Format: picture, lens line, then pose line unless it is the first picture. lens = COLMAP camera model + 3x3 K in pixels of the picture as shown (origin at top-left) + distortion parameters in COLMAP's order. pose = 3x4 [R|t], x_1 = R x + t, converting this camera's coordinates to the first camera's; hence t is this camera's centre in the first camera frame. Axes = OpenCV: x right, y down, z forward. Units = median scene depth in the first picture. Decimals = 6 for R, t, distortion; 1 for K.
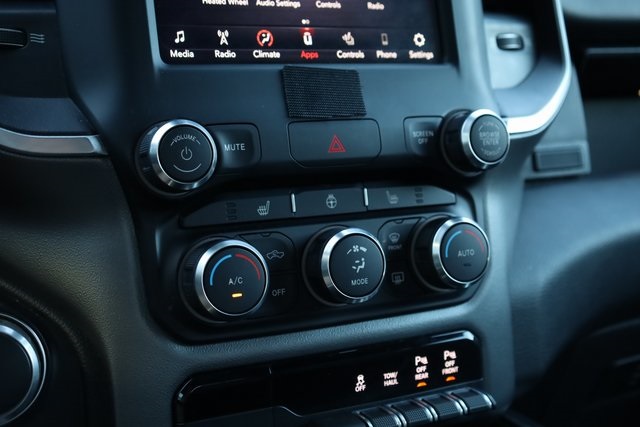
lens RADIAL K [[917.7, 0, 320.0], [0, 917.7, 213.5], [0, 0, 1]] dist [-0.003908, 0.036202]
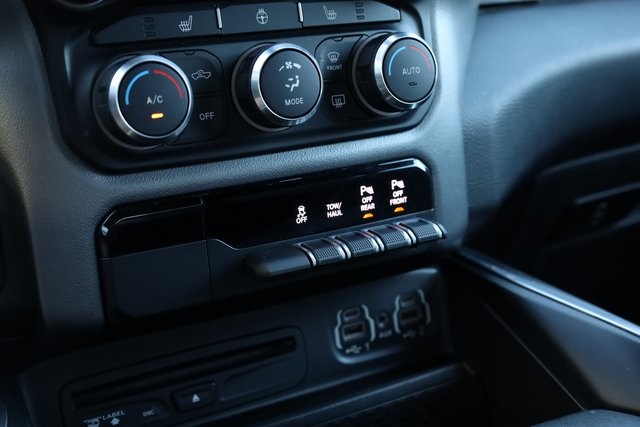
lens RADIAL K [[917.7, 0, 320.0], [0, 917.7, 213.5], [0, 0, 1]] dist [-0.003908, 0.036202]
pose [[0.999130, -0.034191, 0.023898, 0.040680], [0.030936, 0.991631, 0.125346, 0.067029], [-0.027983, -0.124497, 0.991825, 0.069185]]
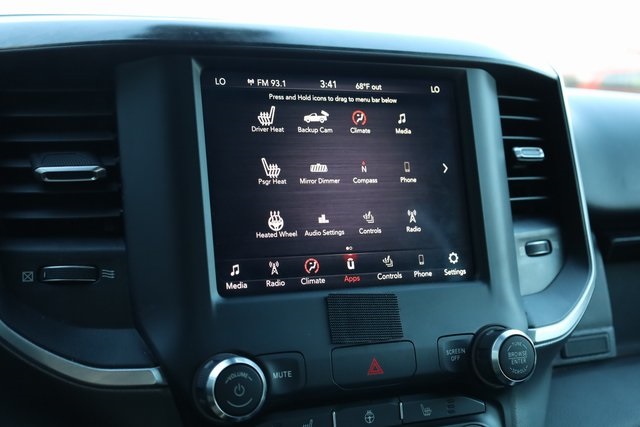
lens RADIAL K [[917.7, 0, 320.0], [0, 917.7, 213.5], [0, 0, 1]] dist [-0.003908, 0.036202]
pose [[0.999058, 0.020318, -0.038352, -0.009128], [-0.022978, 0.997266, -0.070229, -0.171952], [0.036820, 0.071044, 0.996793, -0.094855]]
